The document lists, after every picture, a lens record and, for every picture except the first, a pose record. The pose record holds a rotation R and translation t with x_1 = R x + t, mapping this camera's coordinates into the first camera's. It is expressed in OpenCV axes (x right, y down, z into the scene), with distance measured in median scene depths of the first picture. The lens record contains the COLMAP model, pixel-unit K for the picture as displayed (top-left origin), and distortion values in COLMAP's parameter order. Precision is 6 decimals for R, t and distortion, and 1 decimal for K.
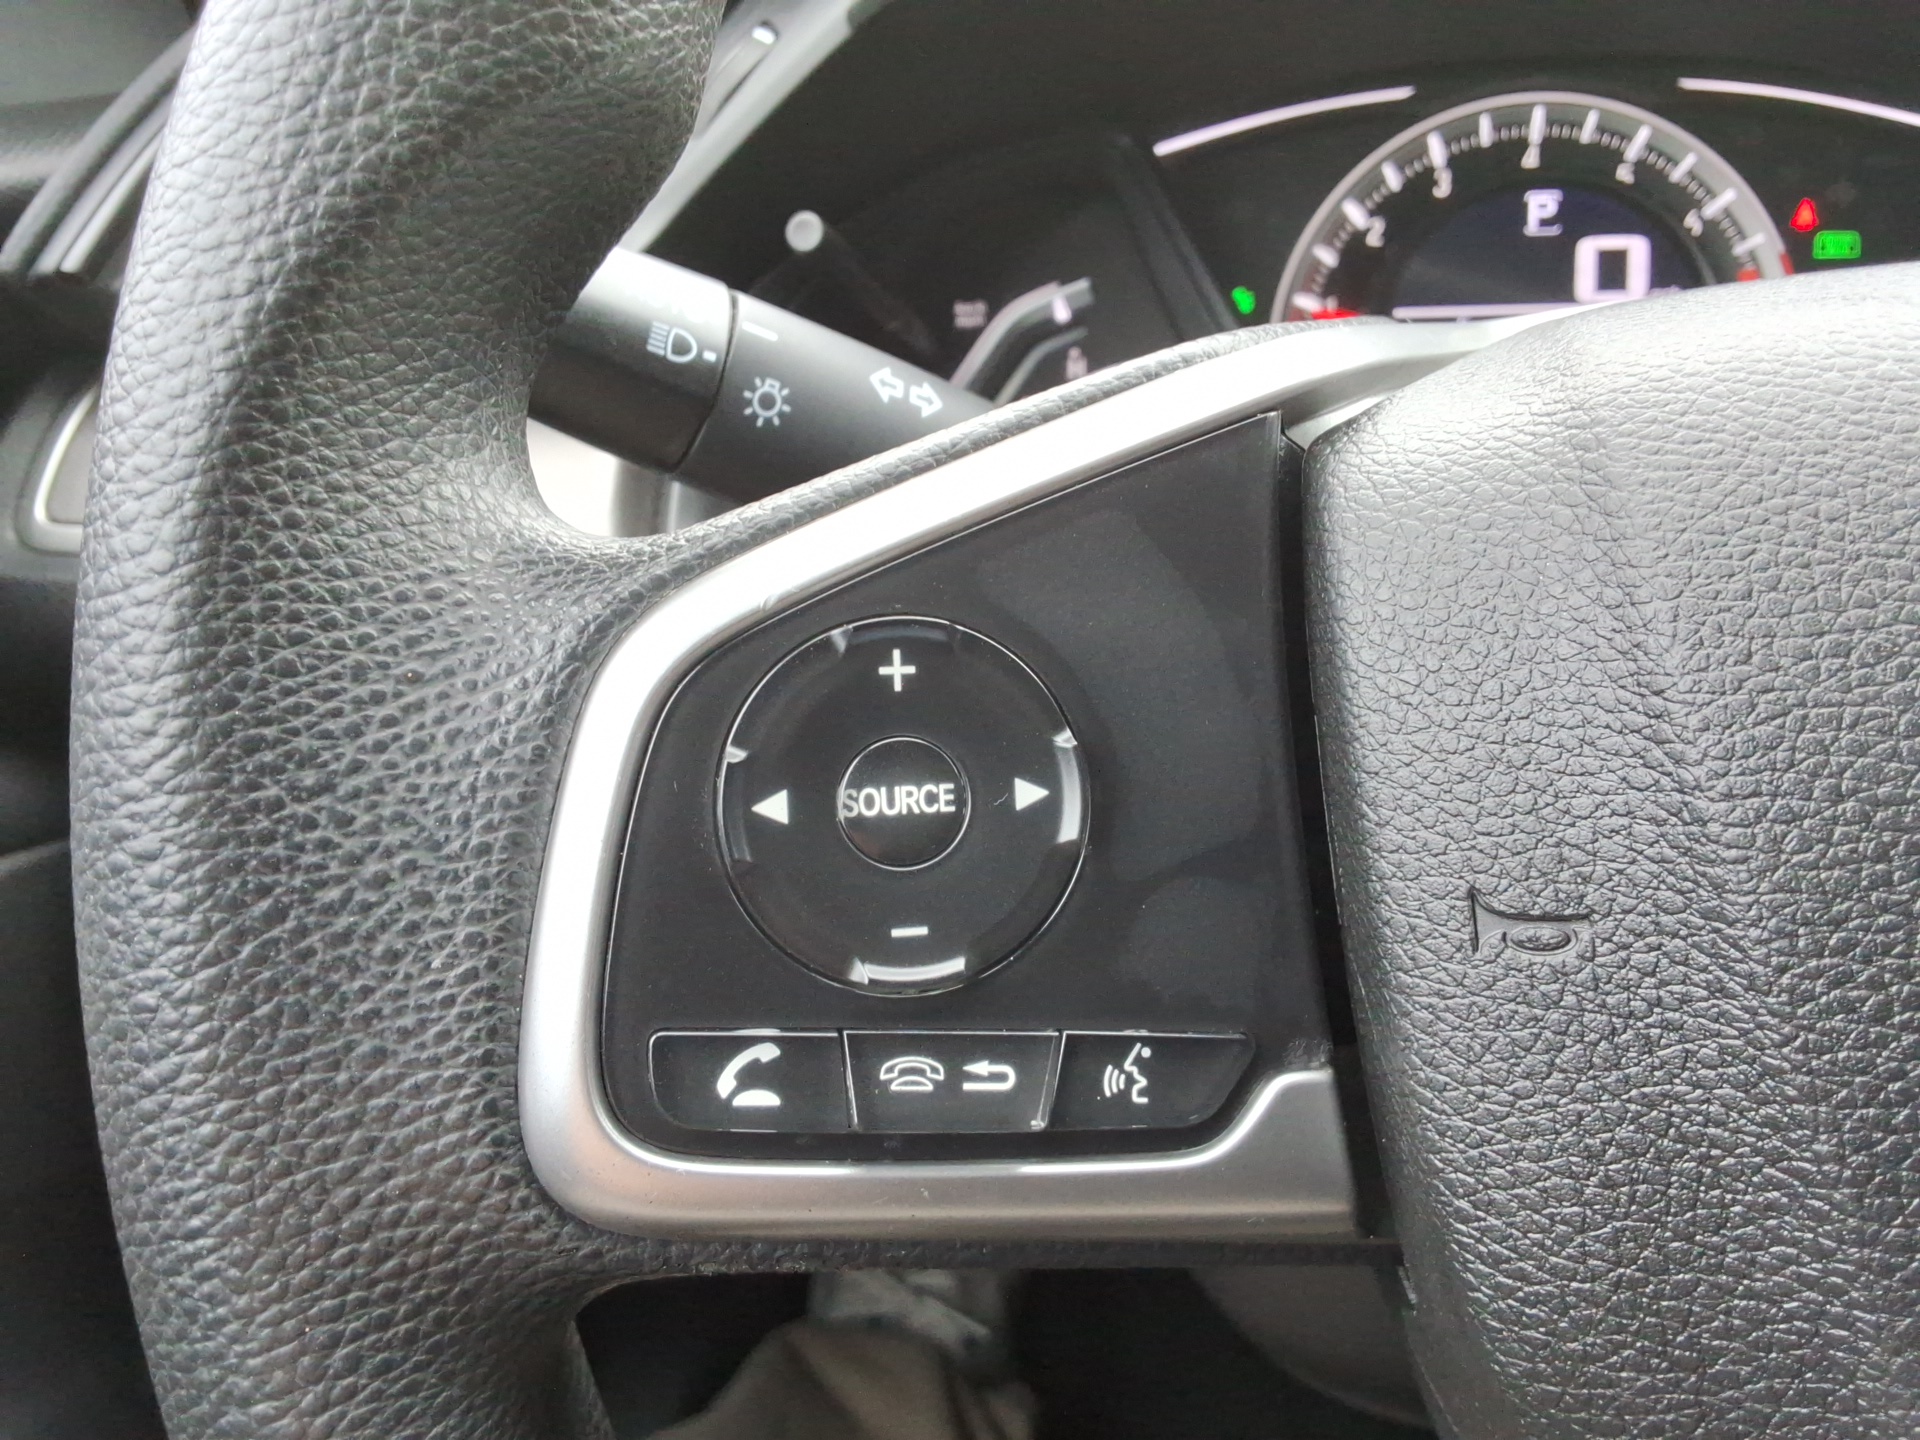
lens RADIAL K [[1586.5, 0, 970.3], [0, 1586.5, 681.4], [0, 0, 1]] dist [0.157230, -0.289611]
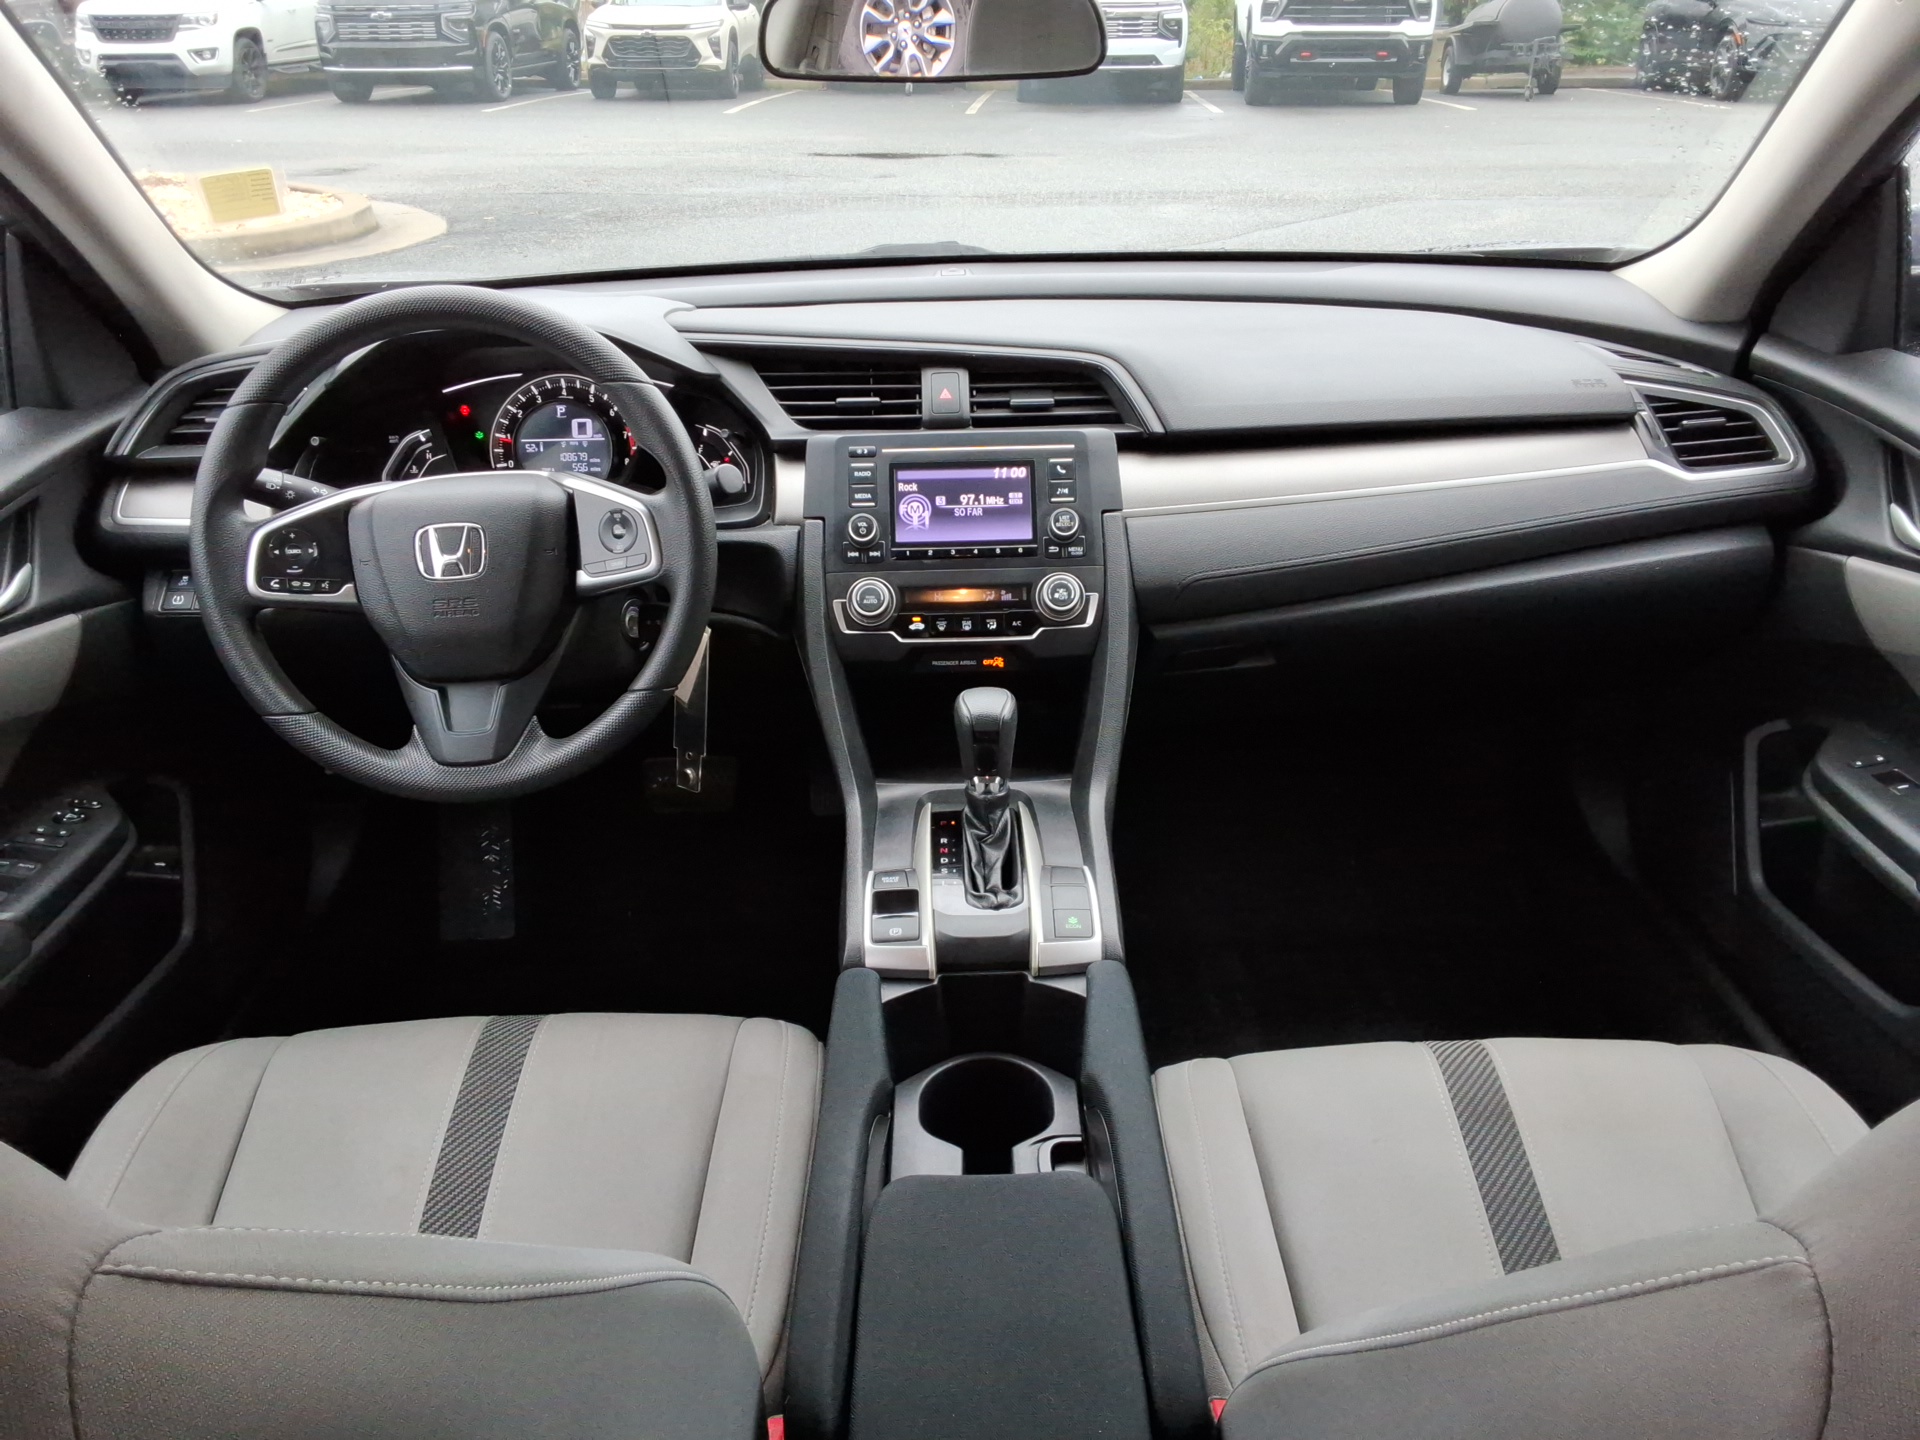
lens RADIAL K [[1586.5, 0, 970.3], [0, 1586.5, 681.4], [0, 0, 1]] dist [0.157230, -0.289611]
pose [[0.990511, -0.046427, 0.129353, 2.432217], [0.040597, 0.998053, 0.047346, 0.509829], [-0.131299, -0.041645, 0.990468, -8.196371]]
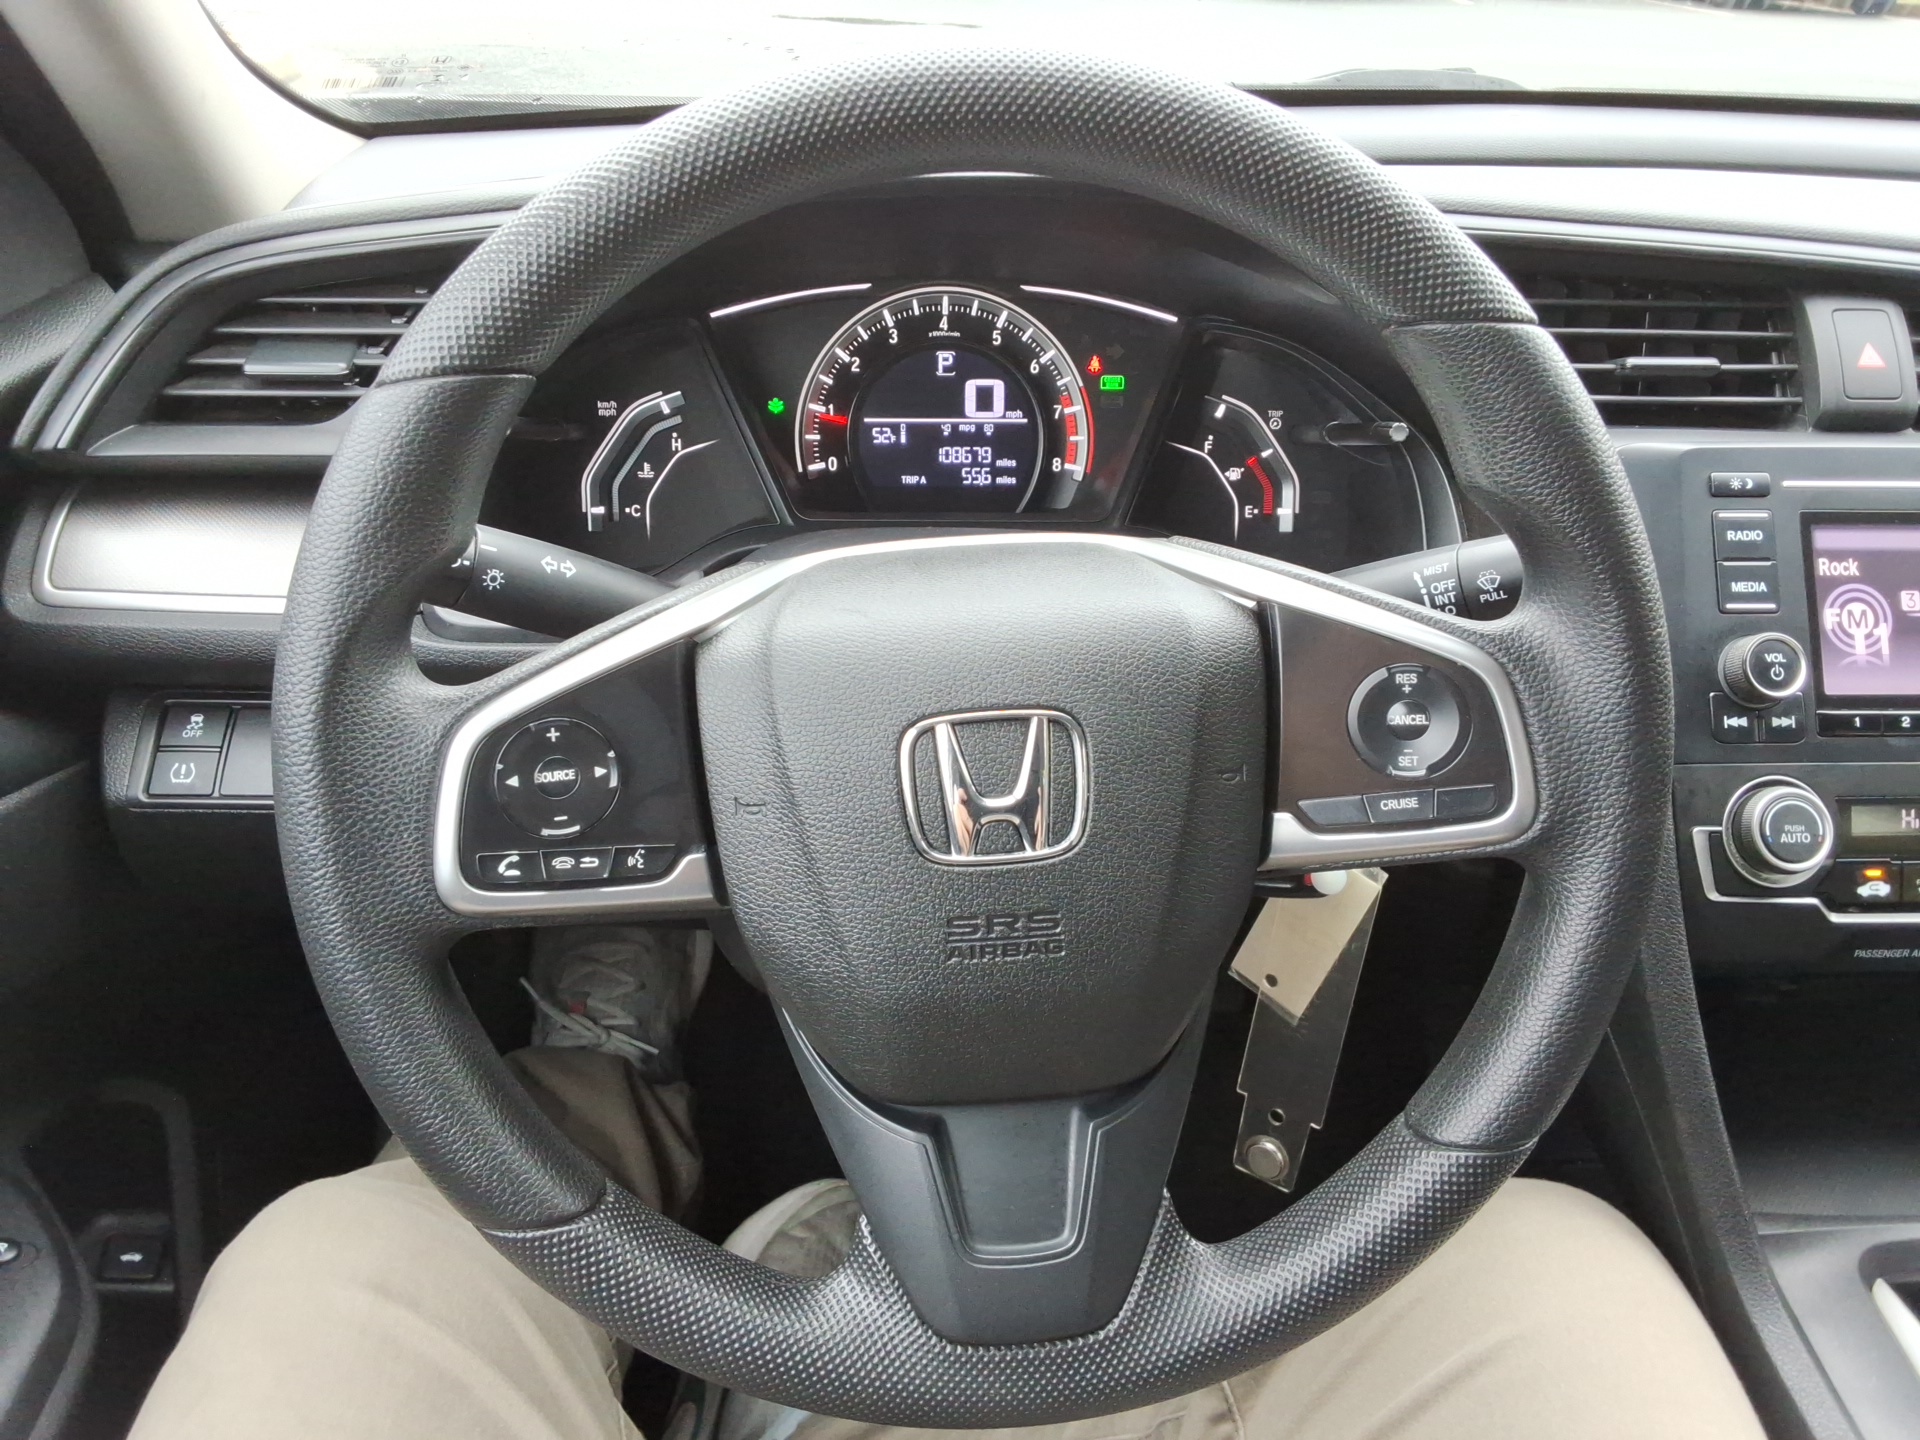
lens RADIAL K [[1537.5, 0, 970.5], [0, 1537.5, 697.6], [0, 0, 1]] dist [0.122328, -0.177767]
pose [[0.981544, -0.034681, 0.188063, 0.189258], [0.011824, 0.992542, 0.121329, -0.442507], [-0.190868, -0.116866, 0.974634, -2.111892]]
